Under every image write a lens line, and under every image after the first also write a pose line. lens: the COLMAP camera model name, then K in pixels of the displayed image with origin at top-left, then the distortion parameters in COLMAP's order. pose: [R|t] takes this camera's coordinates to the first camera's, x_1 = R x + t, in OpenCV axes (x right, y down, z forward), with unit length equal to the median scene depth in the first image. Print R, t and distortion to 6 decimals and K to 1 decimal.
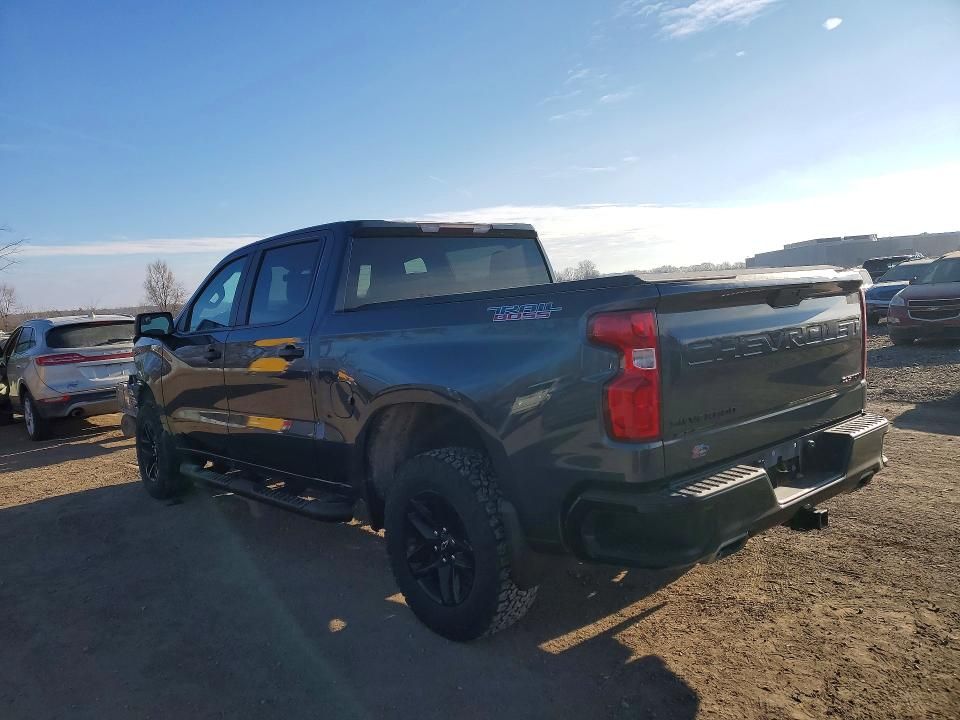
lens RADIAL K [[753.5, 0, 462.4], [0, 753.5, 359.1], [0, 0, 1]] dist [0.020051, 0.005855]
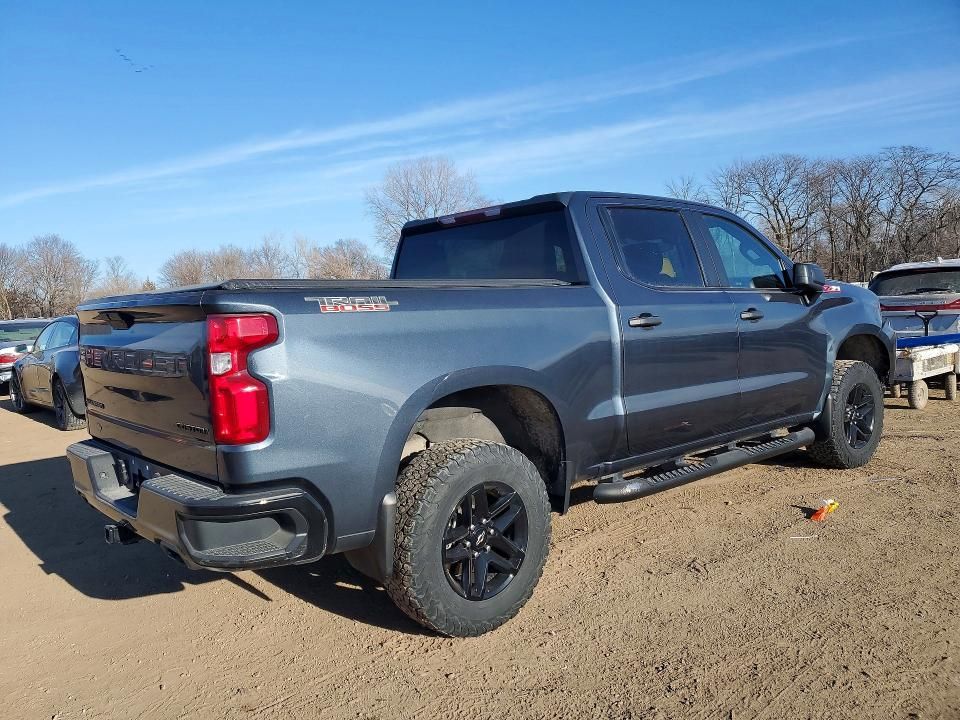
lens RADIAL K [[753.5, 0, 462.4], [0, 753.5, 359.1], [0, 0, 1]] dist [0.020051, 0.005855]
pose [[-0.001892, 0.147291, -0.989091, 1.267006], [-0.029733, 0.988648, 0.147282, -0.169367], [0.999556, 0.029687, 0.002509, 1.269923]]
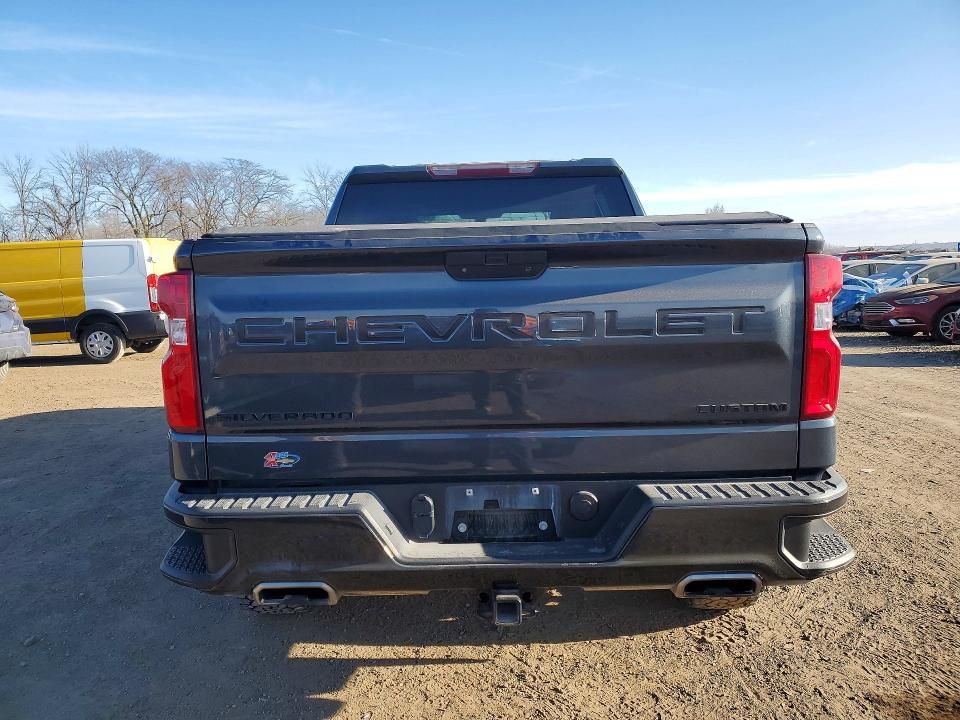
lens RADIAL K [[753.5, 0, 462.4], [0, 753.5, 359.1], [0, 0, 1]] dist [0.020051, 0.005855]
pose [[0.747391, 0.125845, -0.652357, 0.719319], [-0.079923, 0.991797, 0.099759, -0.053390], [0.659560, -0.022421, 0.751318, 0.425303]]
